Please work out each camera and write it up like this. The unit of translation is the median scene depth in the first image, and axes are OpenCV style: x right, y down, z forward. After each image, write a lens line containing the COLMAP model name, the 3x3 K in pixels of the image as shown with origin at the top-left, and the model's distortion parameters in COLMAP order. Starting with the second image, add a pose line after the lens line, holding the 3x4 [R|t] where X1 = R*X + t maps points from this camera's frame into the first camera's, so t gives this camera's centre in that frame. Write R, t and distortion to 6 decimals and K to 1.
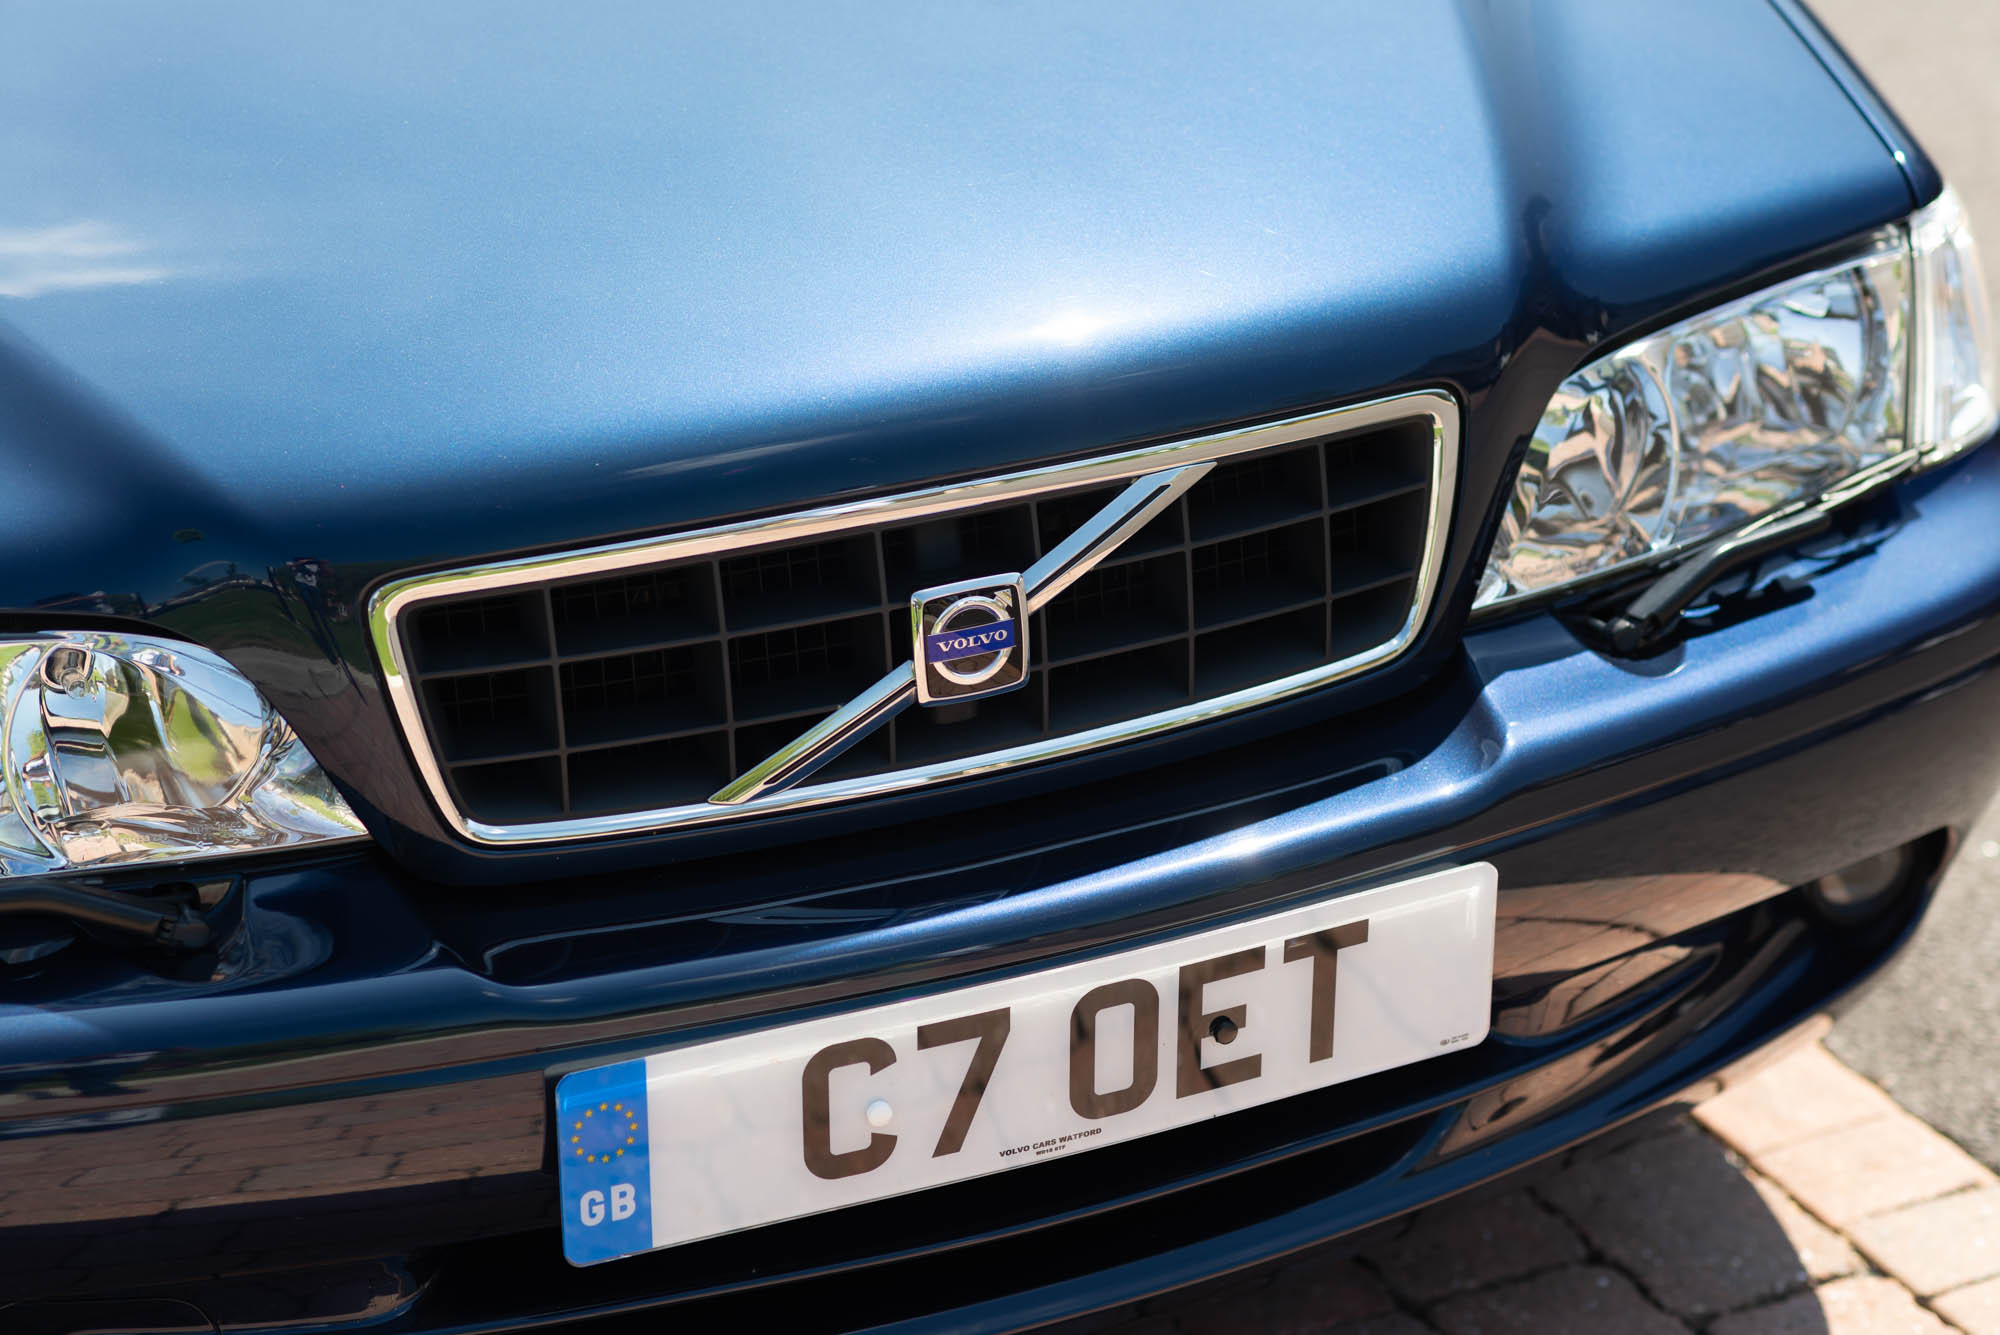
lens RADIAL K [[4966.7, 0, 1000.0], [0, 4966.7, 667.5], [0, 0, 1]] dist [0.024470, -0.621781]
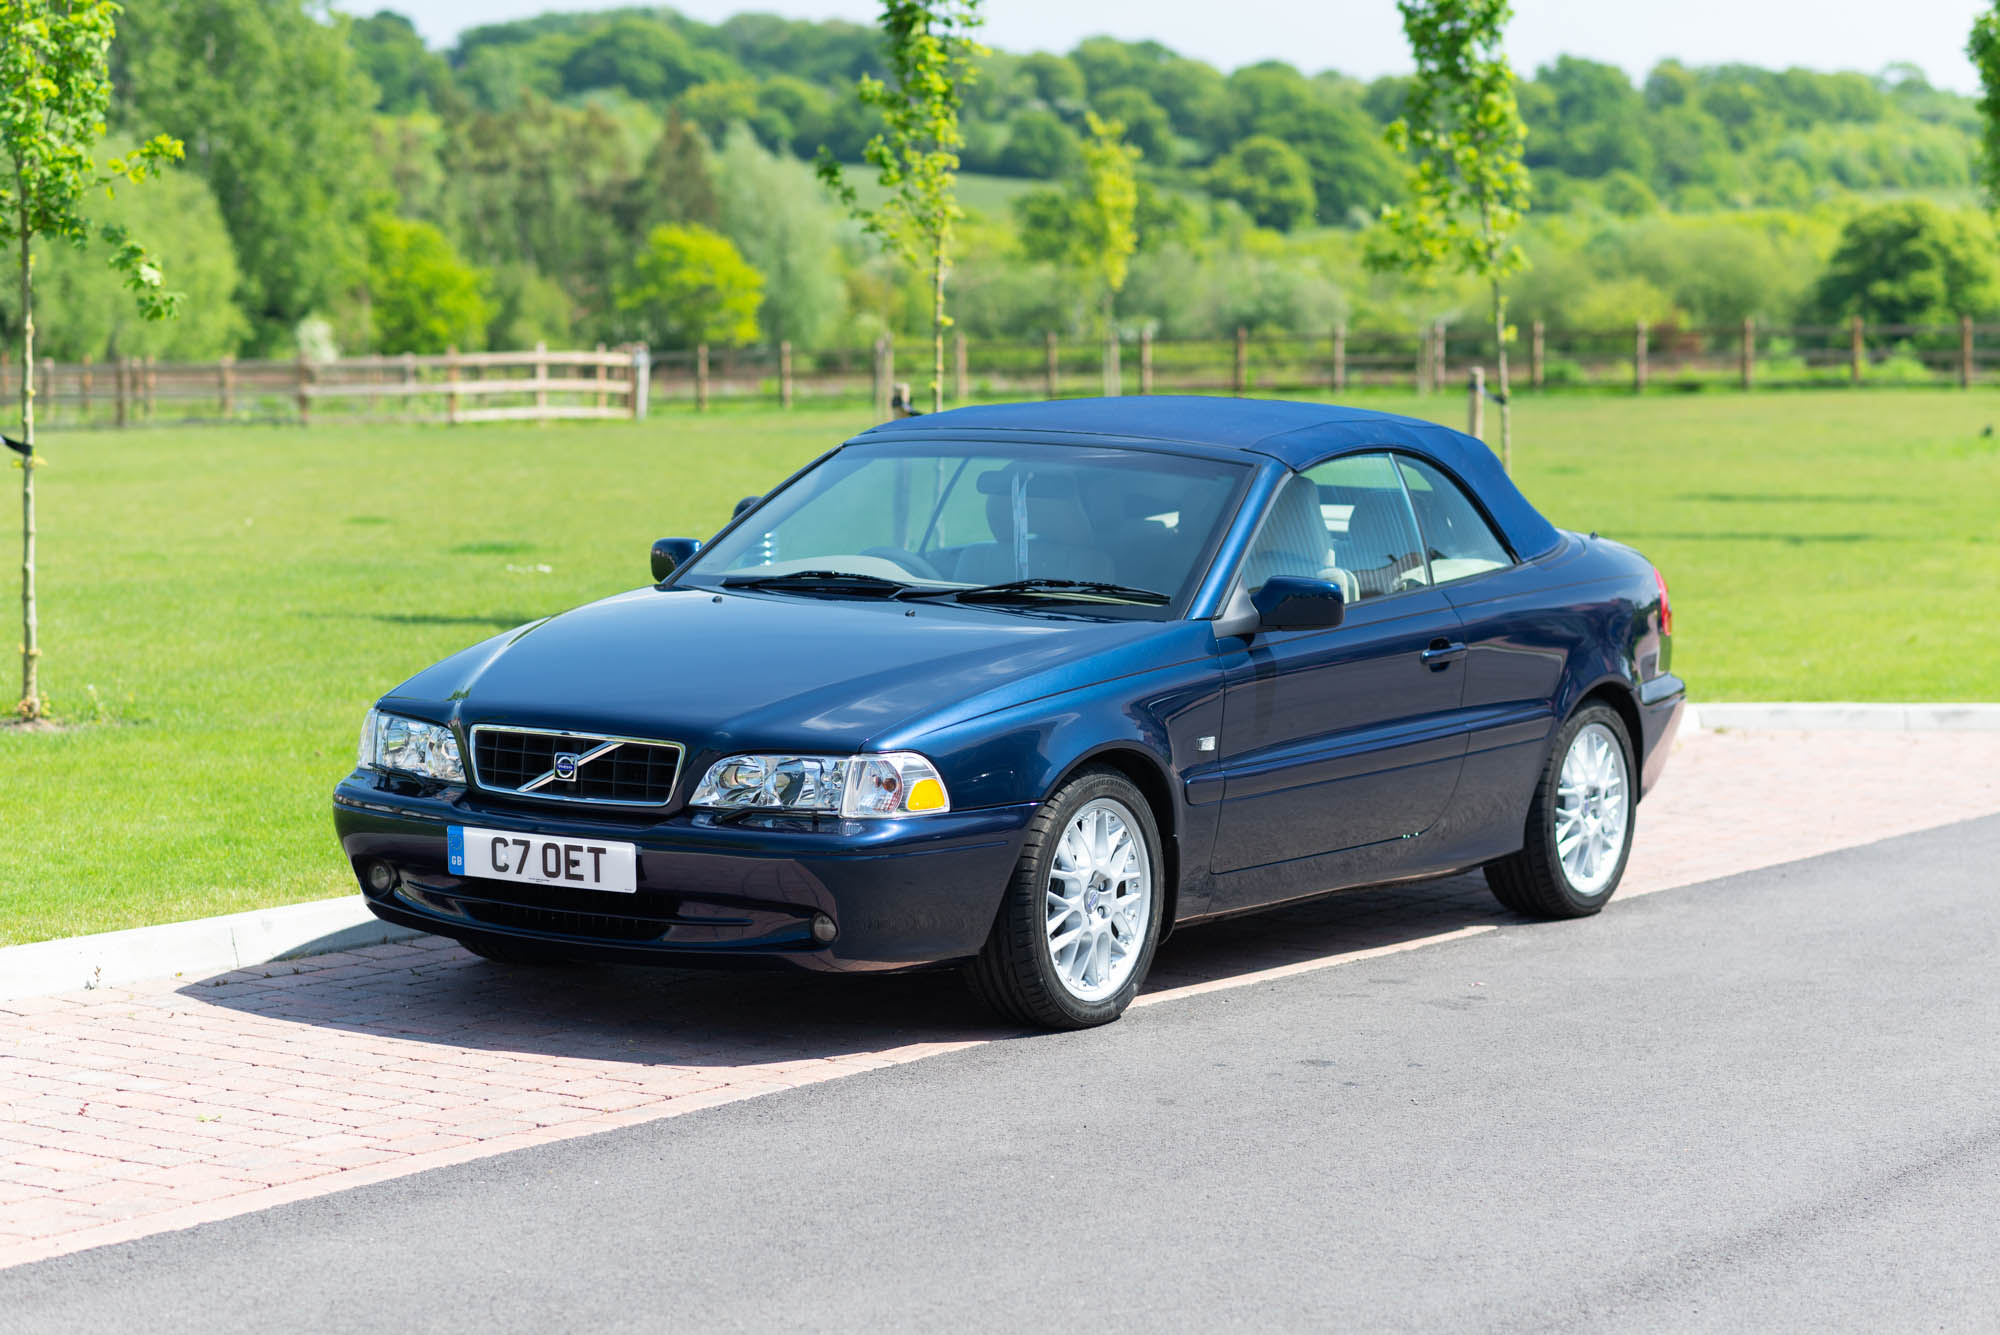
lens RADIAL K [[4834.6, 0, 974.0], [0, 4834.6, 670.2], [0, 0, 1]] dist [0.043678, -0.928458]
pose [[0.550970, 0.104703, -0.827931, 3.772005], [-0.372009, 0.918887, -0.131358, 0.347630], [0.747022, 0.380372, 0.545230, -1.116896]]
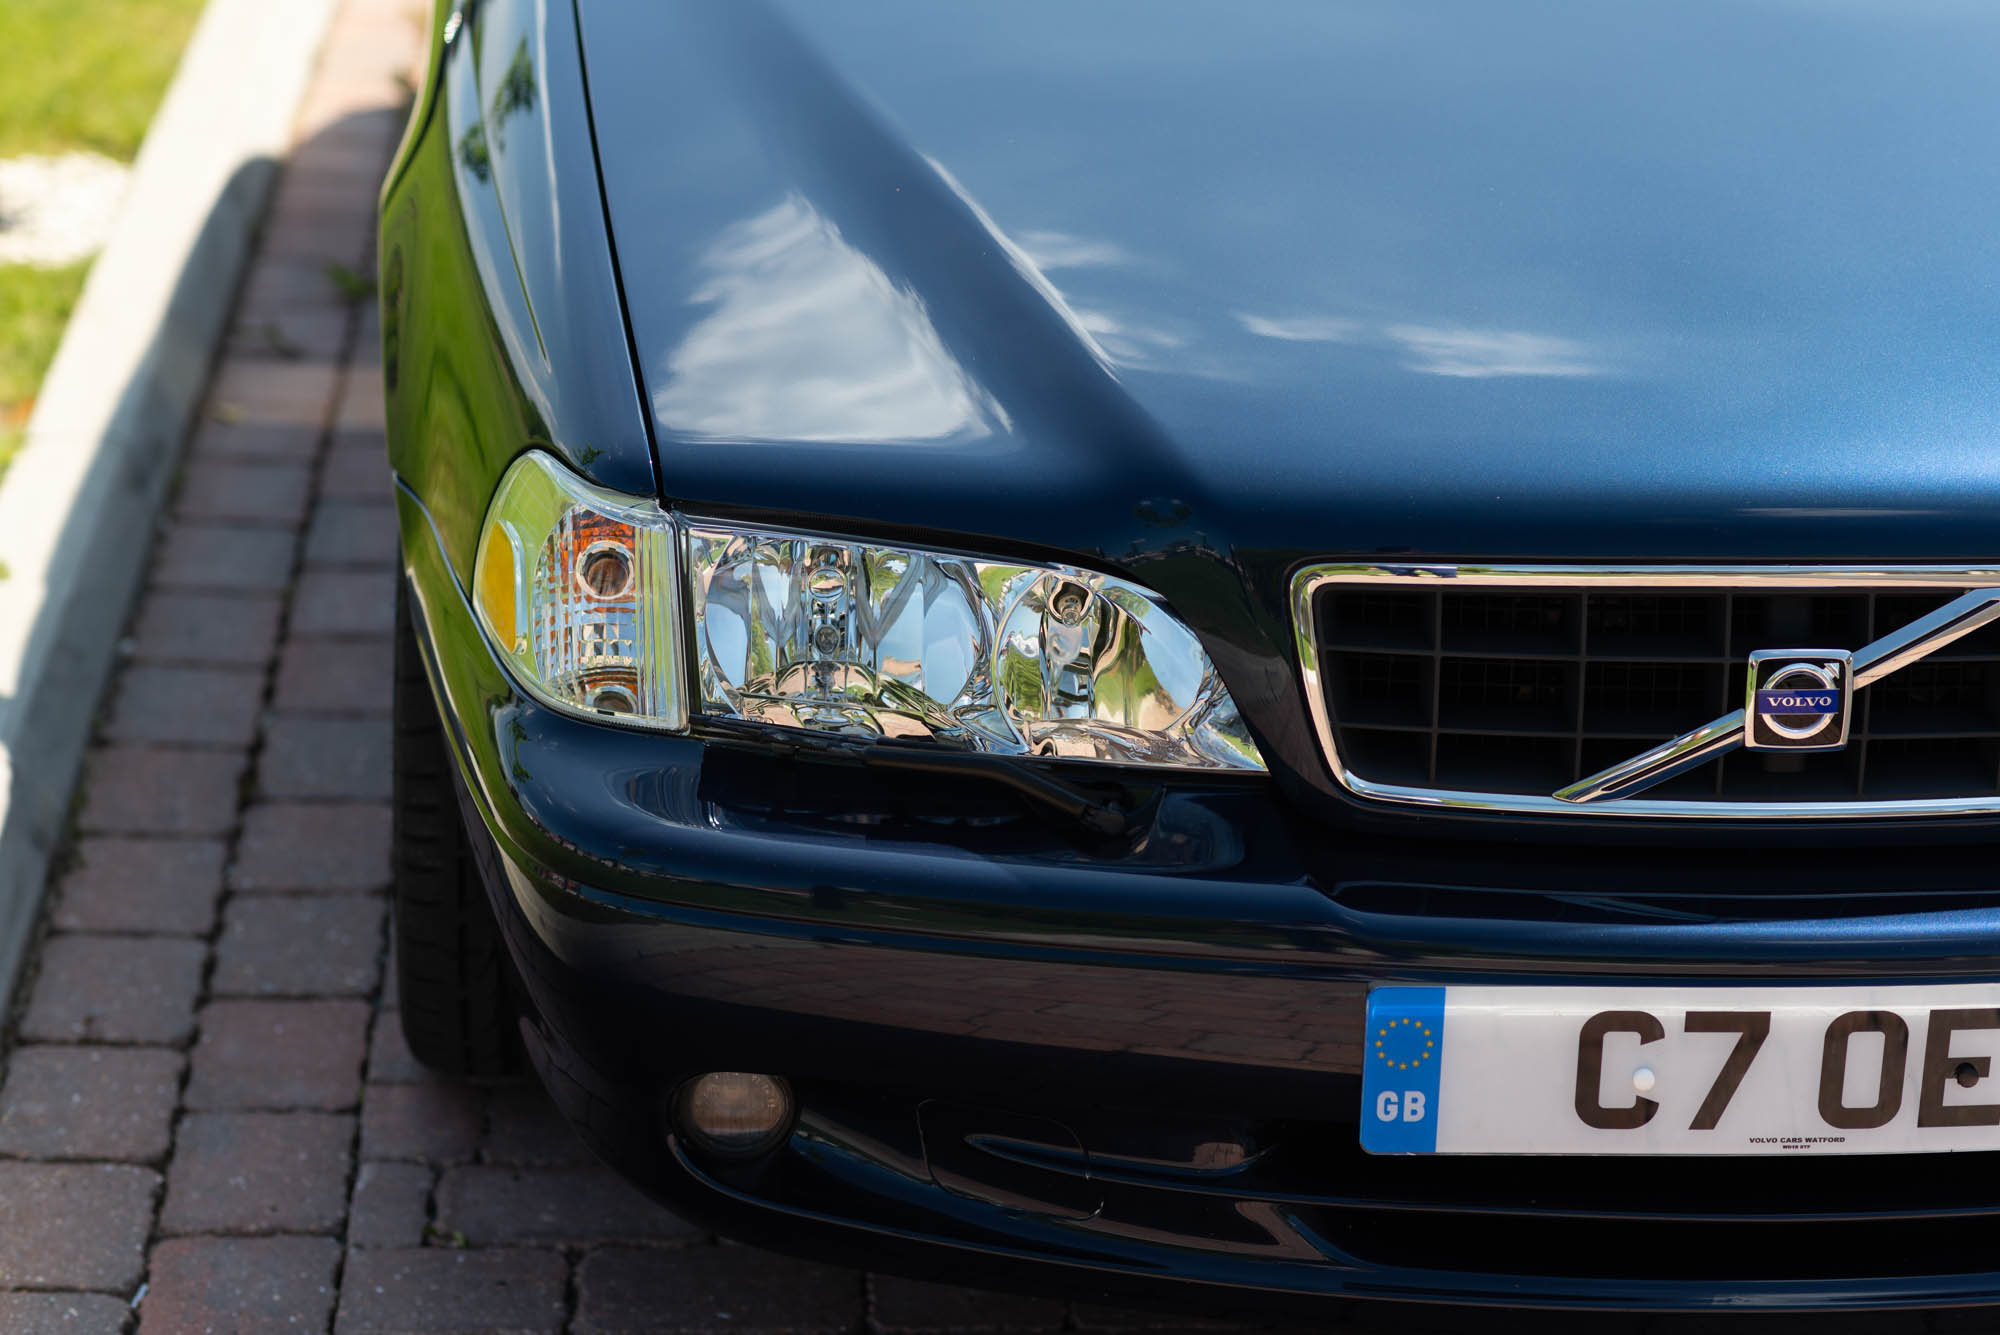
lens RADIAL K [[4834.6, 0, 974.0], [0, 4834.6, 670.2], [0, 0, 1]] dist [0.043678, -0.928458]
pose [[0.931946, 0.159791, -0.325489, 0.183975], [-0.179851, 0.983164, -0.032293, 0.059510], [0.314848, 0.088635, 0.944994, -0.141792]]
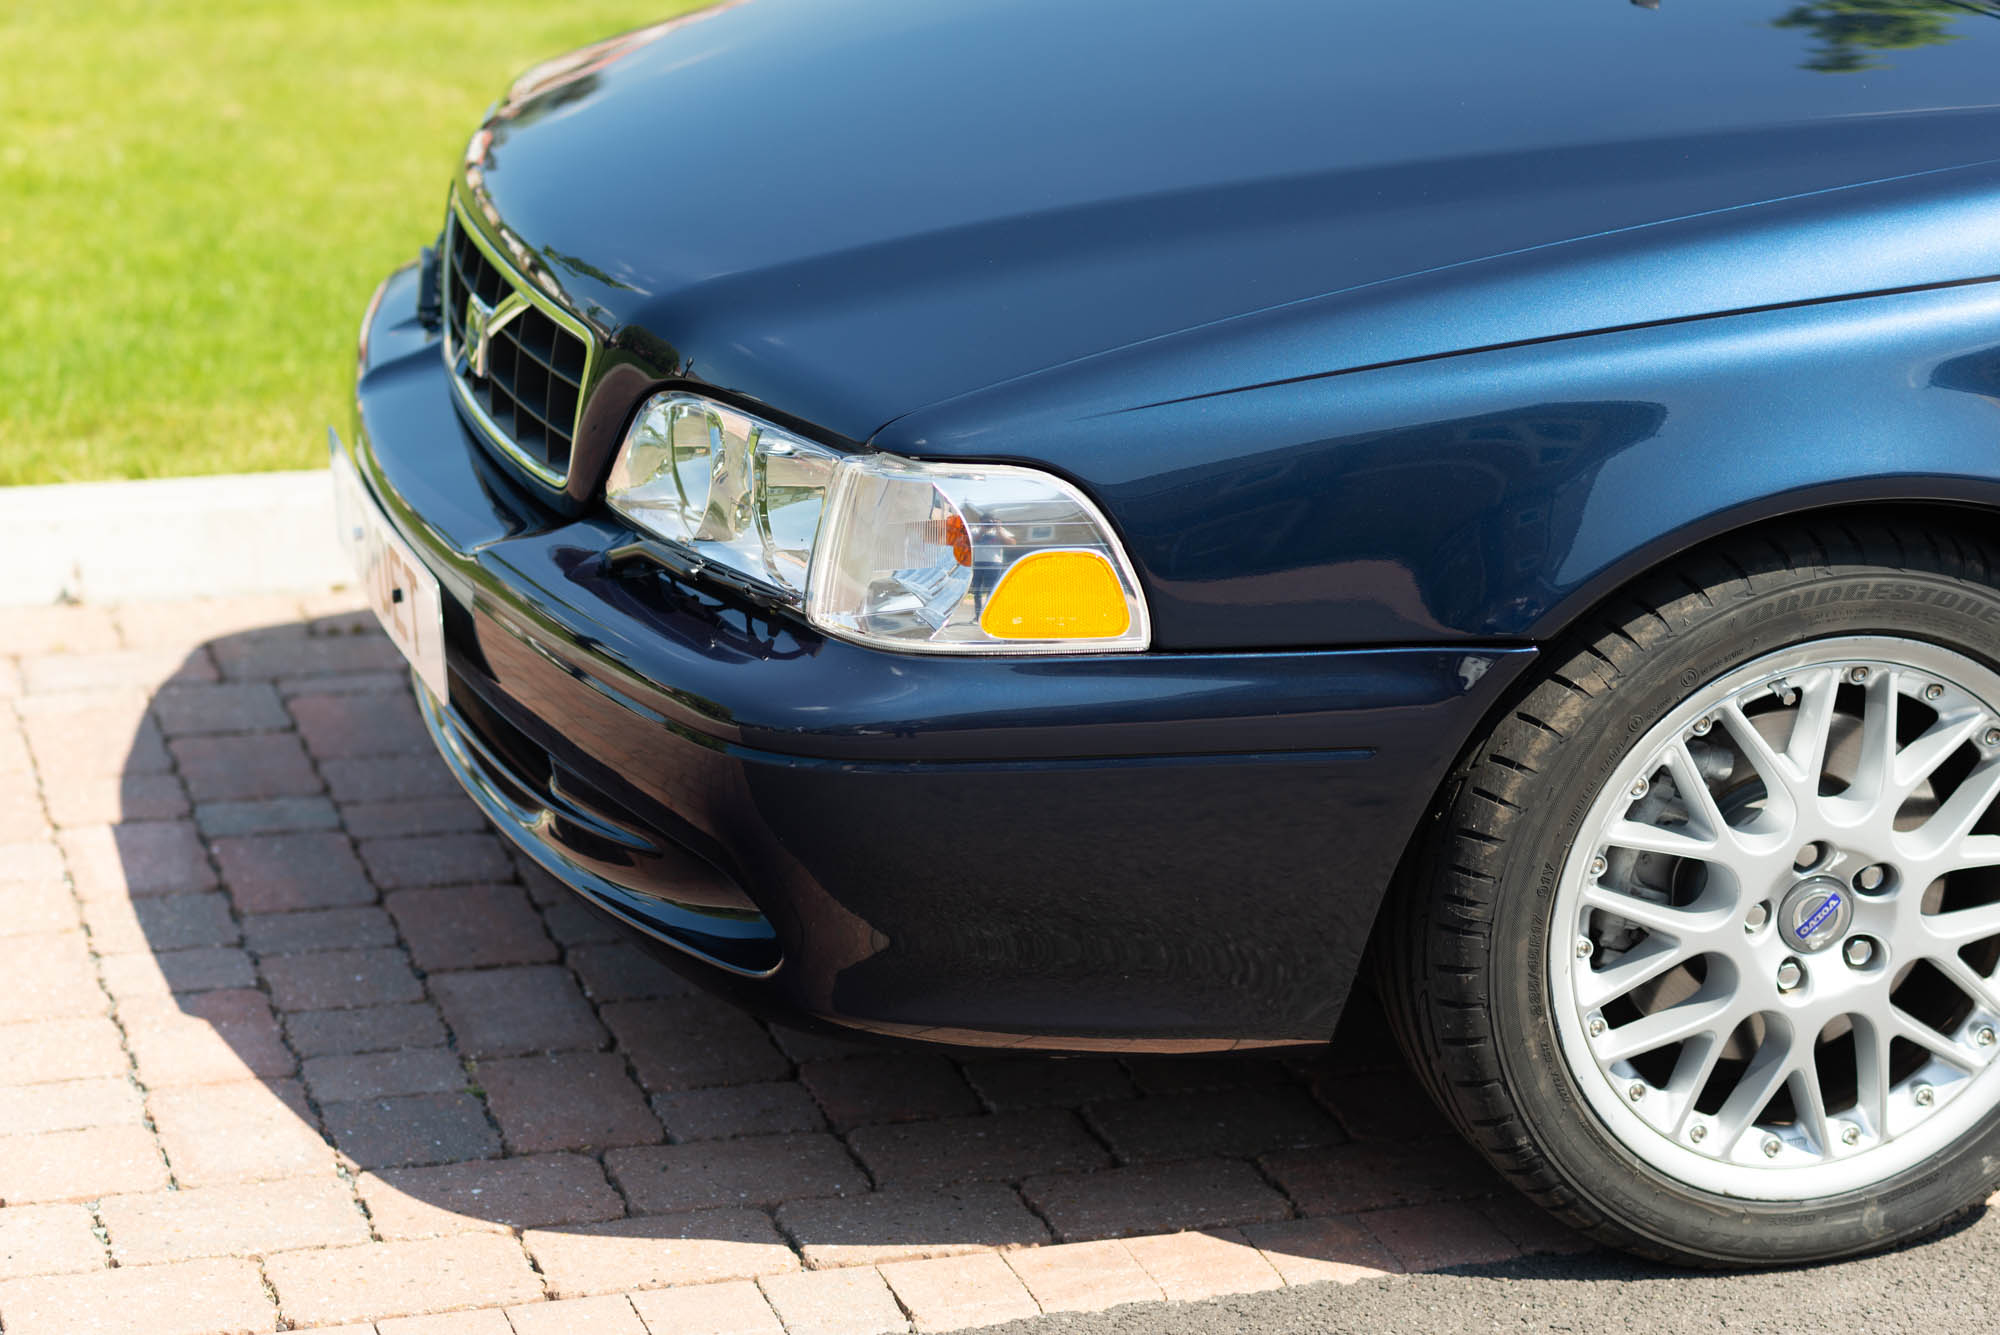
lens RADIAL K [[4923.7, 0, 1000.0], [0, 4923.7, 667.5], [0, 0, 1]] dist [0.069160, -0.896889]
pose [[-0.172778, 0.332184, -0.927255, 1.611778], [-0.403857, 0.834747, 0.374296, -0.629115], [0.898358, 0.439148, -0.010071, 1.232766]]
